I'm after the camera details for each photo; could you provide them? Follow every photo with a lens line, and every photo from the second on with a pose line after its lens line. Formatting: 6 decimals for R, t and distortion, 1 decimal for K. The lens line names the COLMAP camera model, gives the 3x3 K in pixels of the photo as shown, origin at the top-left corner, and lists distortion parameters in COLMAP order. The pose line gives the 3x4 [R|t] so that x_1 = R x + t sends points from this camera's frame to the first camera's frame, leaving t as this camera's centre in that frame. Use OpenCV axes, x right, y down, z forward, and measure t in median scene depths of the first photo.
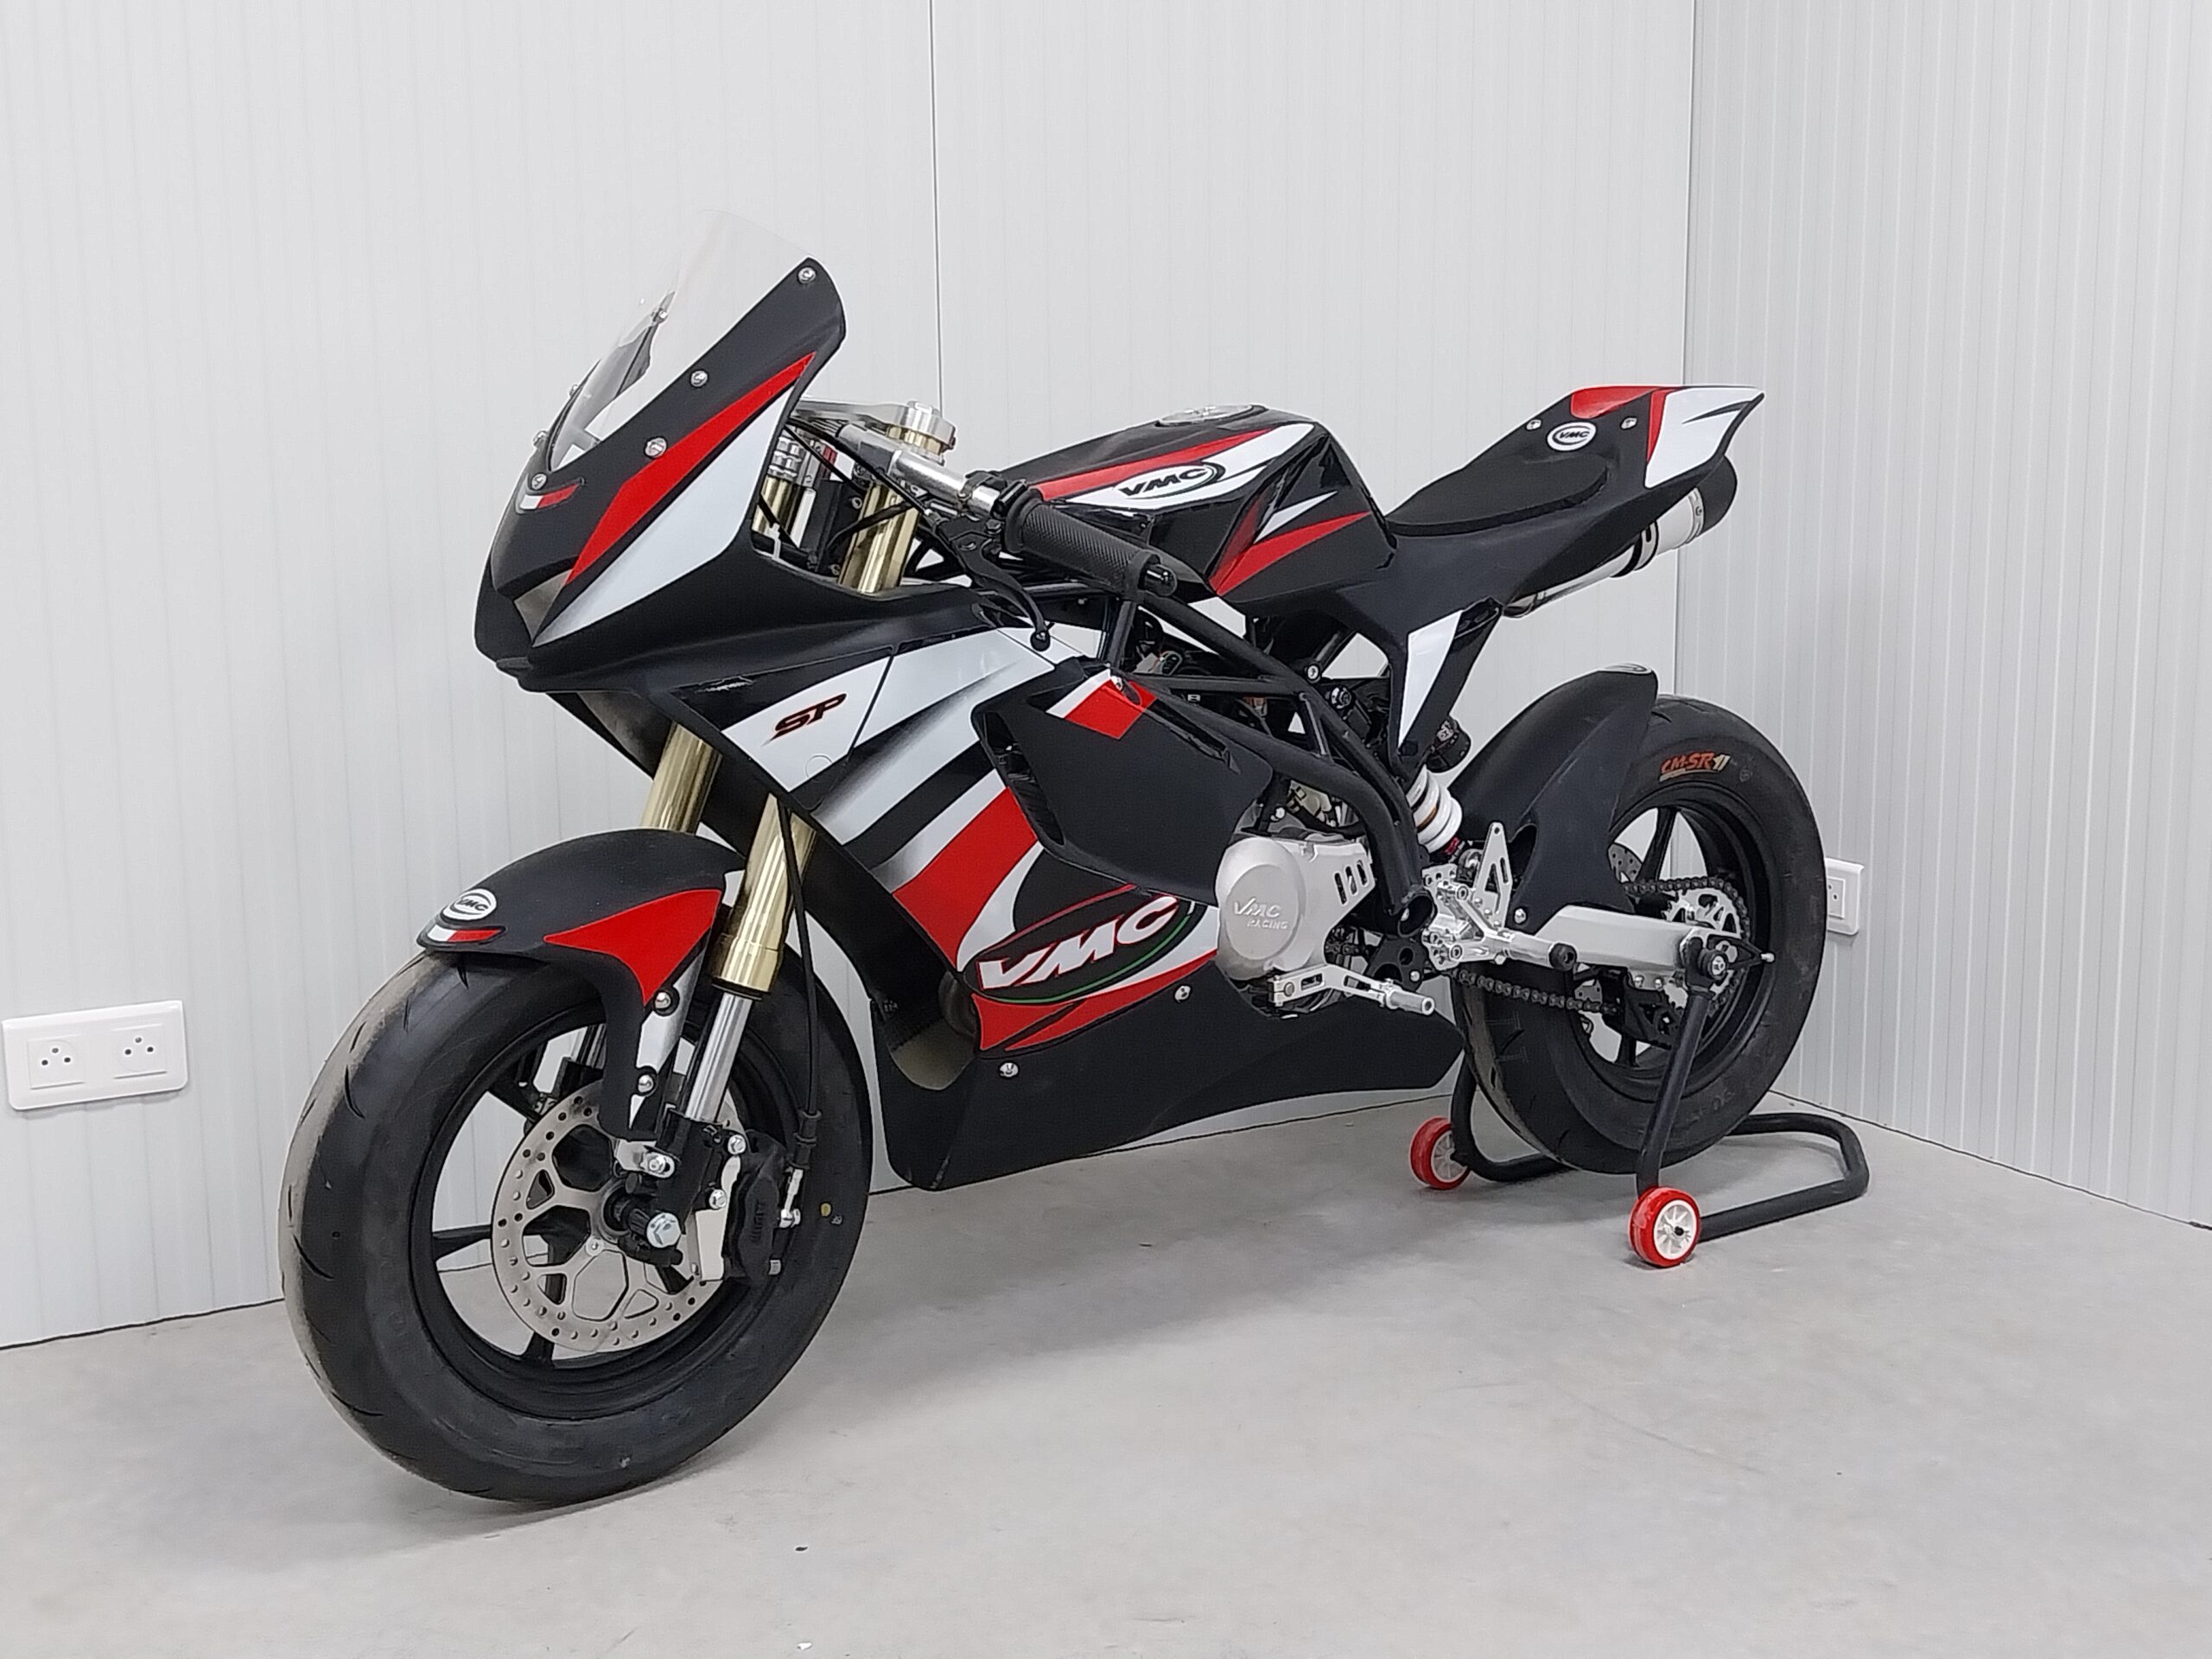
lens RADIAL K [[2627.5, 0, 1176.2], [0, 2627.5, 828.3], [0, 0, 1]] dist [0.183237, -0.522246]
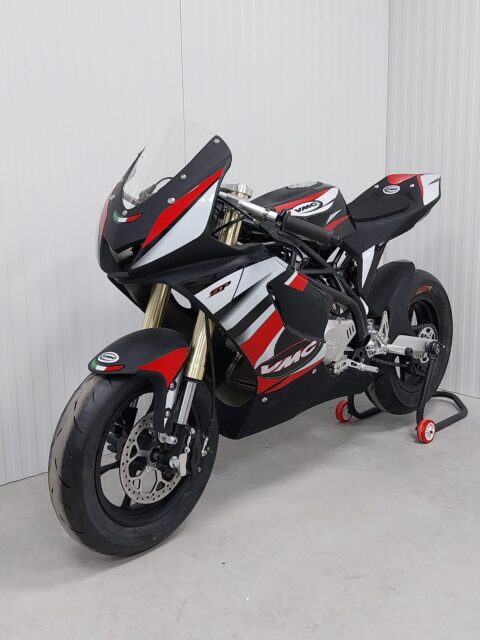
lens RADIAL K [[760.2, 0, 244.4], [0, 760.2, 320.2], [0, 0, 1]] dist [0.183237, -0.522246]
pose [[0.984035, -0.044756, 0.172257, -0.244004], [0.040483, 0.998781, 0.028237, -0.028180], [-0.173311, -0.020813, 0.984647, 0.130381]]
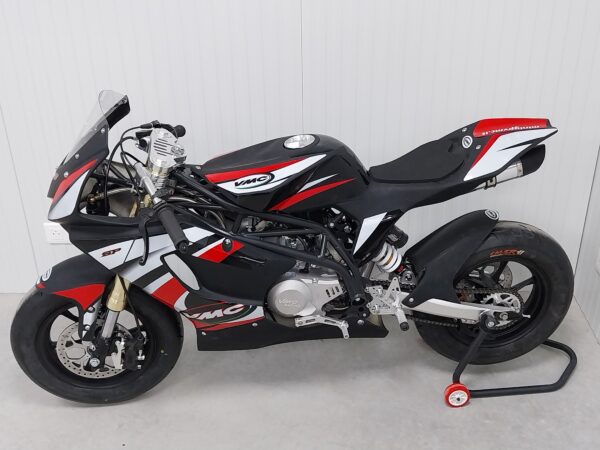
lens RADIAL K [[712.7, 0, 319.1], [0, 712.7, 224.7], [0, 0, 1]] dist [0.183237, -0.522246]
pose [[0.861253, 0.249361, -0.442789, 0.461513], [-0.087071, 0.930856, 0.354861, -0.400060], [0.500661, -0.267071, 0.823415, 0.347993]]
